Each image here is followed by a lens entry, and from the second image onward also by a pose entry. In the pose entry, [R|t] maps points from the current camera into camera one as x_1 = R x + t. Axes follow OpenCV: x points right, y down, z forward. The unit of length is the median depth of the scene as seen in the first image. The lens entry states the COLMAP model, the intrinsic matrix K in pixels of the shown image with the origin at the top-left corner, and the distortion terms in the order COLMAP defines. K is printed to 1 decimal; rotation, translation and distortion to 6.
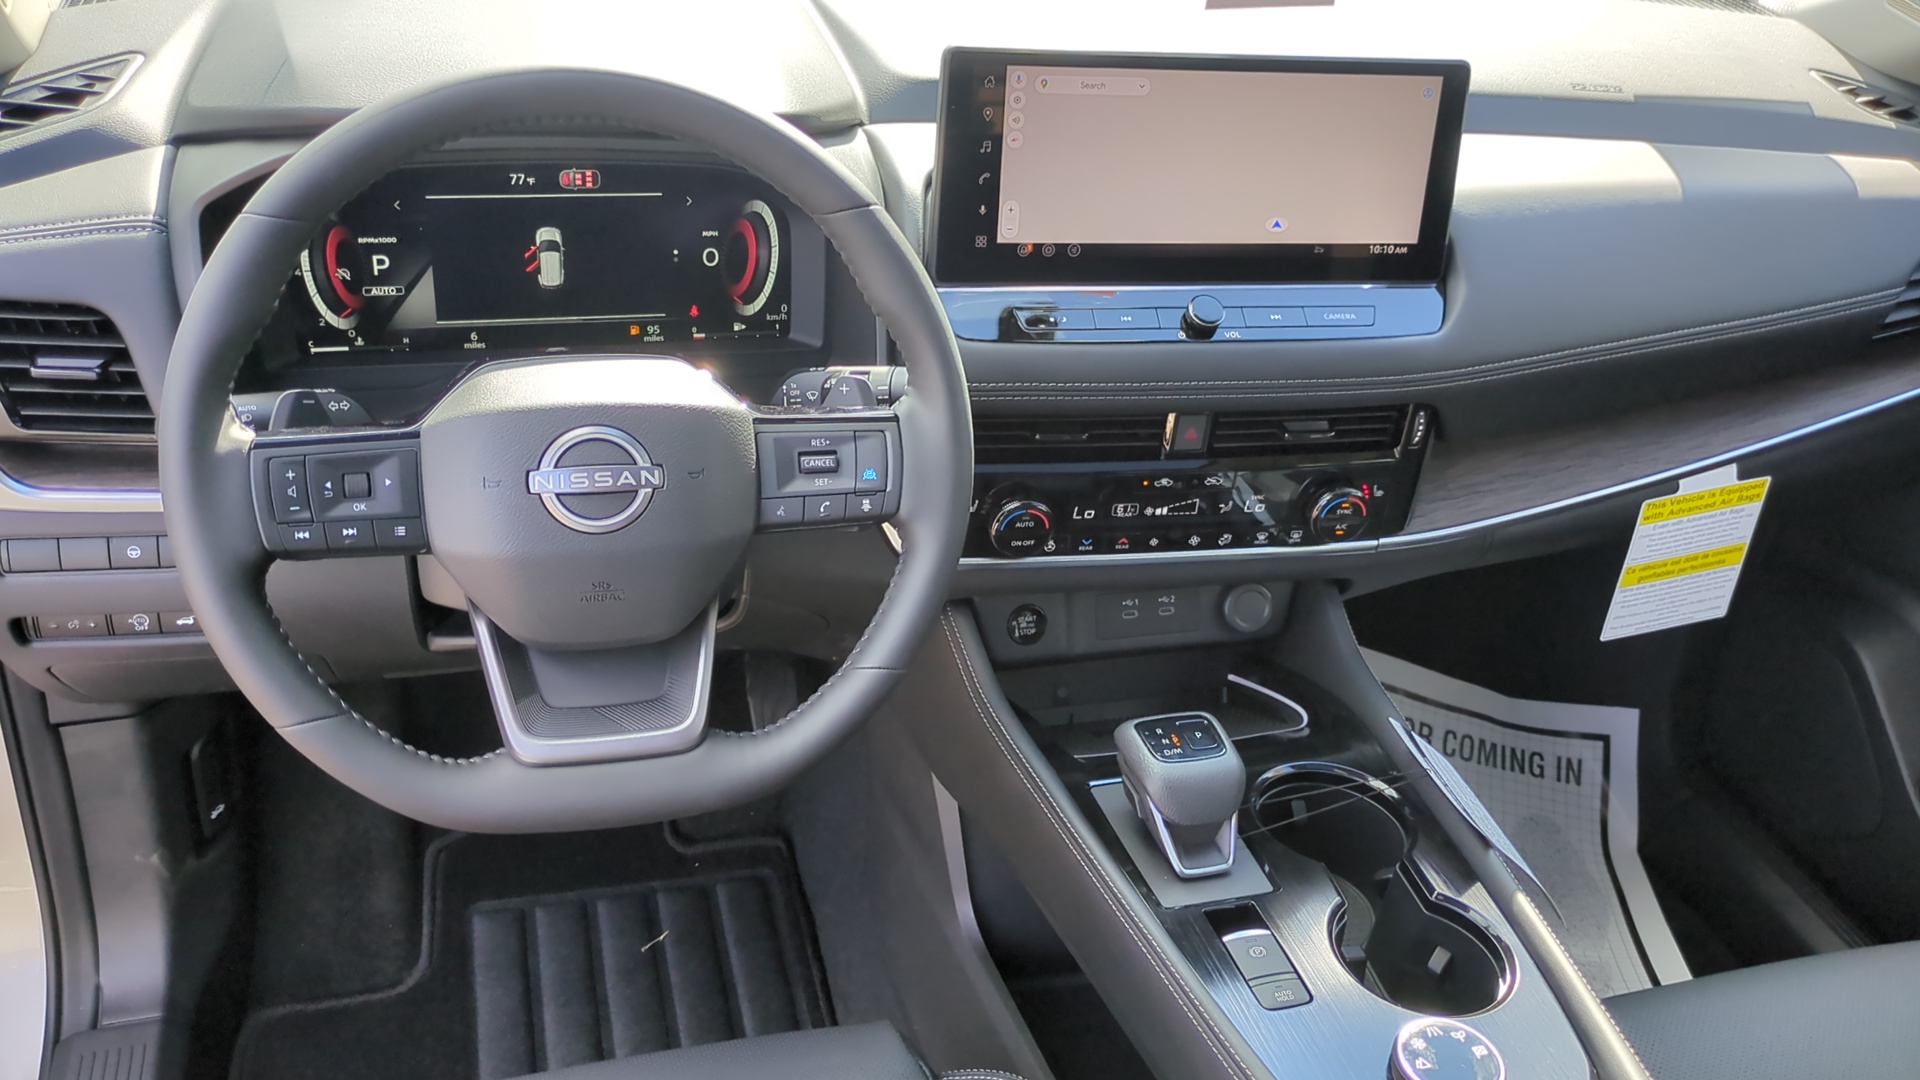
lens RADIAL K [[1651.3, 0, 957.9], [0, 1651.3, 532.0], [0, 0, 1]] dist [0.041240, -0.061836]
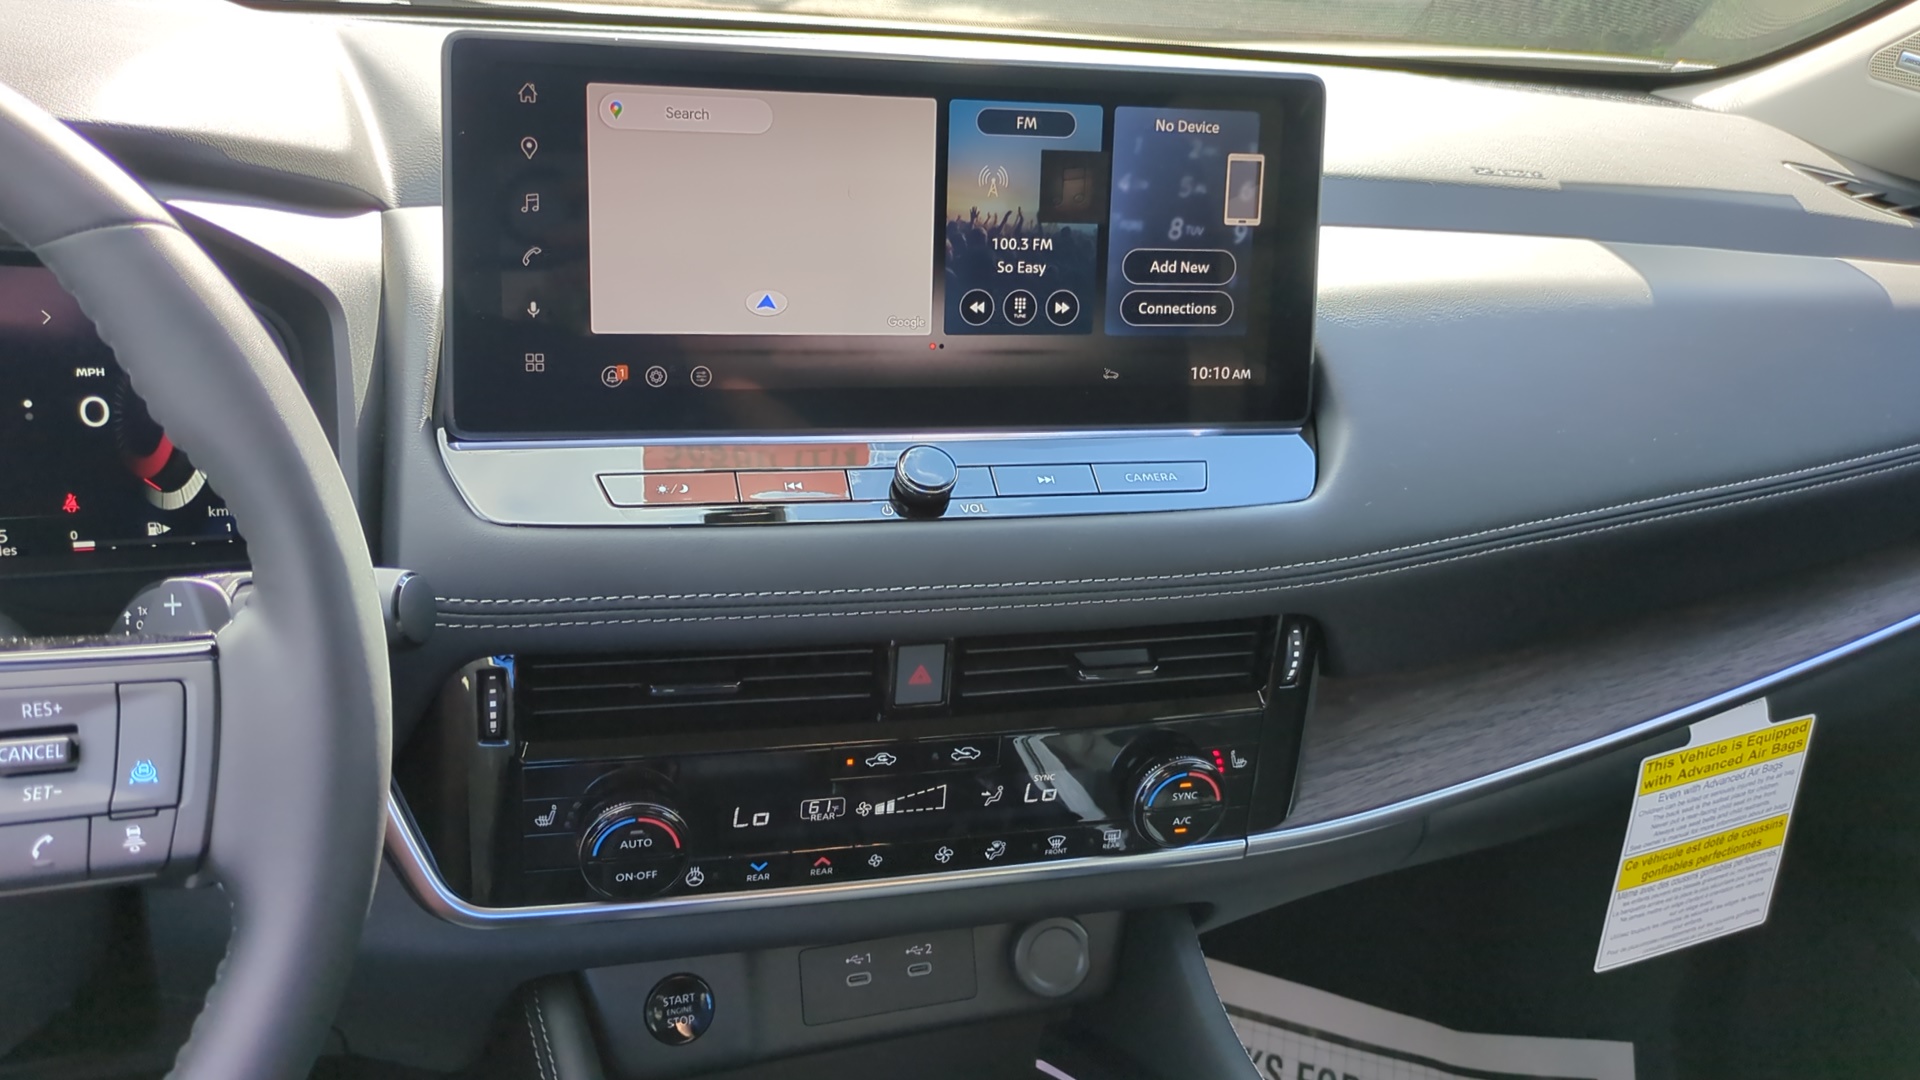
lens RADIAL K [[1647.2, 0, 950.9], [0, 1647.2, 521.6], [0, 0, 1]] dist [0.057638, -0.089855]
pose [[0.997961, -0.034845, 0.053481, 0.122161], [0.043635, 0.983926, -0.173162, -0.010406], [-0.046587, 0.175143, 0.983440, 0.399031]]
